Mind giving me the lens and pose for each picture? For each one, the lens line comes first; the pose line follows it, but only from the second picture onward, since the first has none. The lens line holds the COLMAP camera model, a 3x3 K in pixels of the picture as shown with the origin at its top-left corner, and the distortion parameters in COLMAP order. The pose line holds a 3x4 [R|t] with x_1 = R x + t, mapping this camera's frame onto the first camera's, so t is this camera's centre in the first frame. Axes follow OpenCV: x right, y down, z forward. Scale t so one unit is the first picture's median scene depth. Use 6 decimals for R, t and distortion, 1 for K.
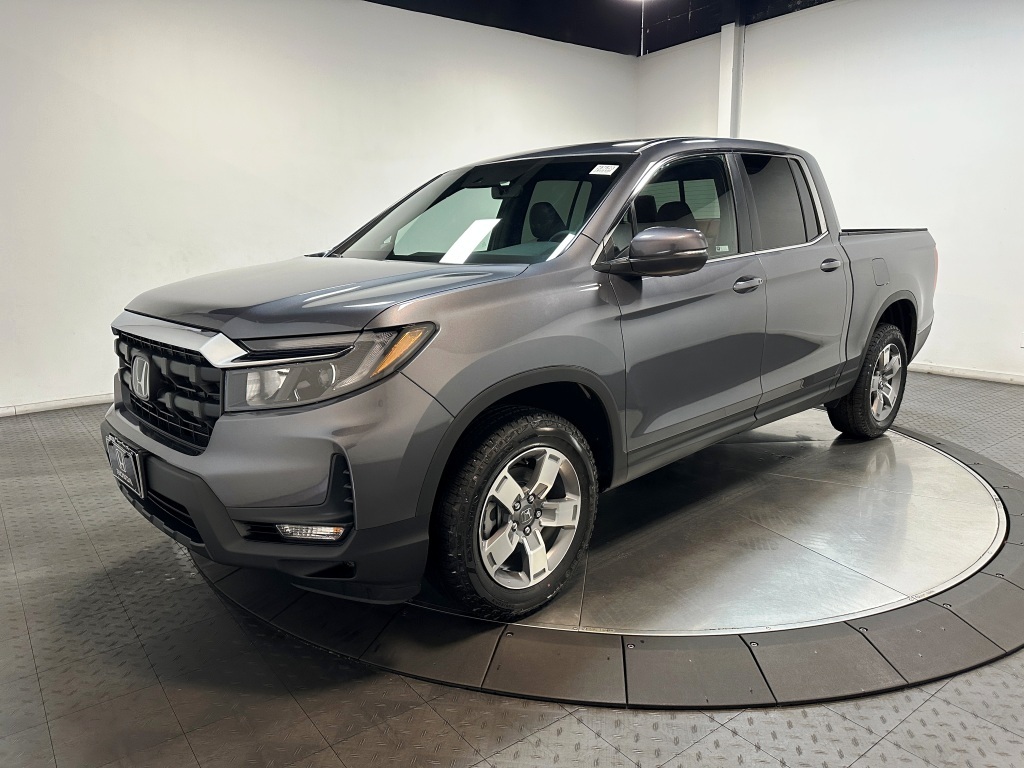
lens RADIAL K [[719.7, 0, 518.0], [0, 719.7, 390.0], [0, 0, 1]] dist [0.037447, -0.030511]
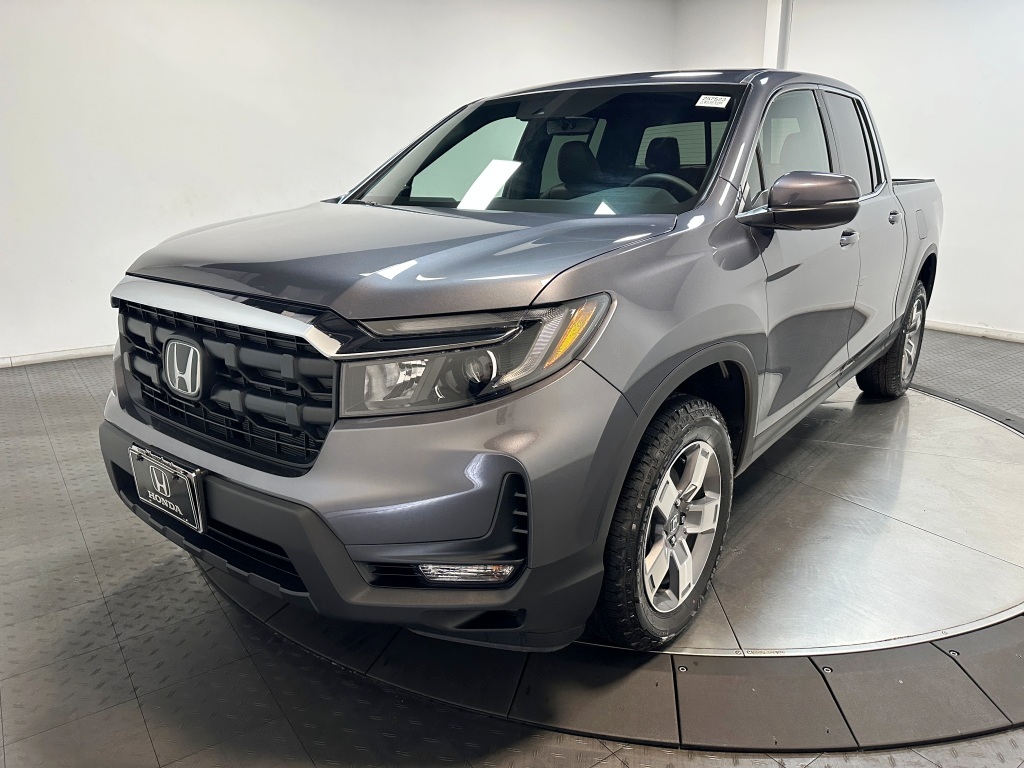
lens RADIAL K [[719.7, 0, 504.4], [0, 719.7, 383.0], [0, 0, 1]] dist [0.037447, -0.030511]
pose [[0.988537, -0.026418, 0.148652, -0.305349], [0.016917, 0.997754, 0.064821, -0.044560], [-0.150030, -0.061563, 0.986763, 0.221636]]
